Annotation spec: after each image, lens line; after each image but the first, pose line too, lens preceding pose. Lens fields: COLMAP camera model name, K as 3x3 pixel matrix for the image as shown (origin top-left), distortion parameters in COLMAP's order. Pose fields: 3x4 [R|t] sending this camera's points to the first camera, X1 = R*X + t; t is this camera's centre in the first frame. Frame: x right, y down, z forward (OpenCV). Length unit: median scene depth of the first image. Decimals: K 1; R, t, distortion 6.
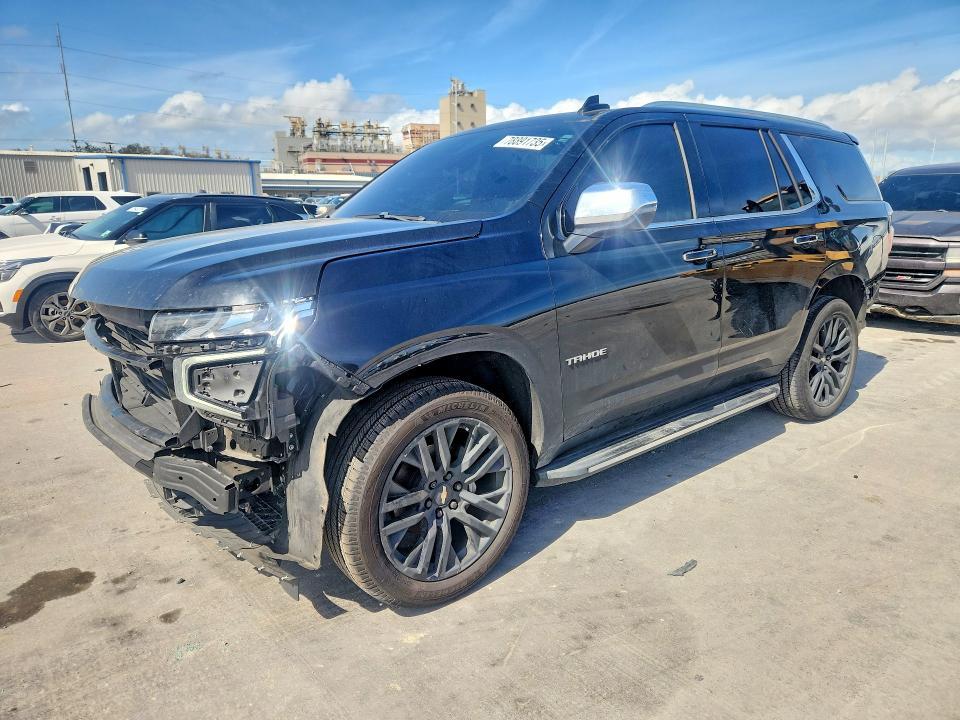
lens RADIAL K [[779.6, 0, 482.6], [0, 779.6, 364.7], [0, 0, 1]] dist [0.024340, -0.009833]
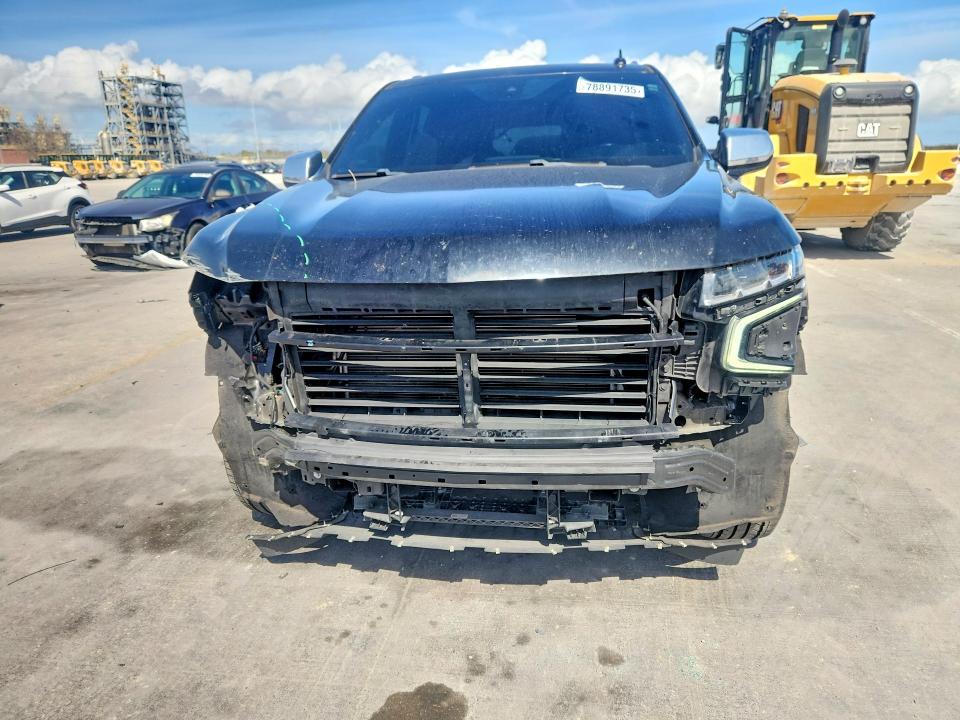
lens RADIAL K [[779.6, 0, 482.6], [0, 779.6, 364.7], [0, 0, 1]] dist [0.024340, -0.009833]
pose [[0.650516, -0.191145, 0.735045, -0.932045], [0.173628, 0.979610, 0.101082, -0.074411], [-0.739379, 0.061869, 0.670441, 0.487450]]
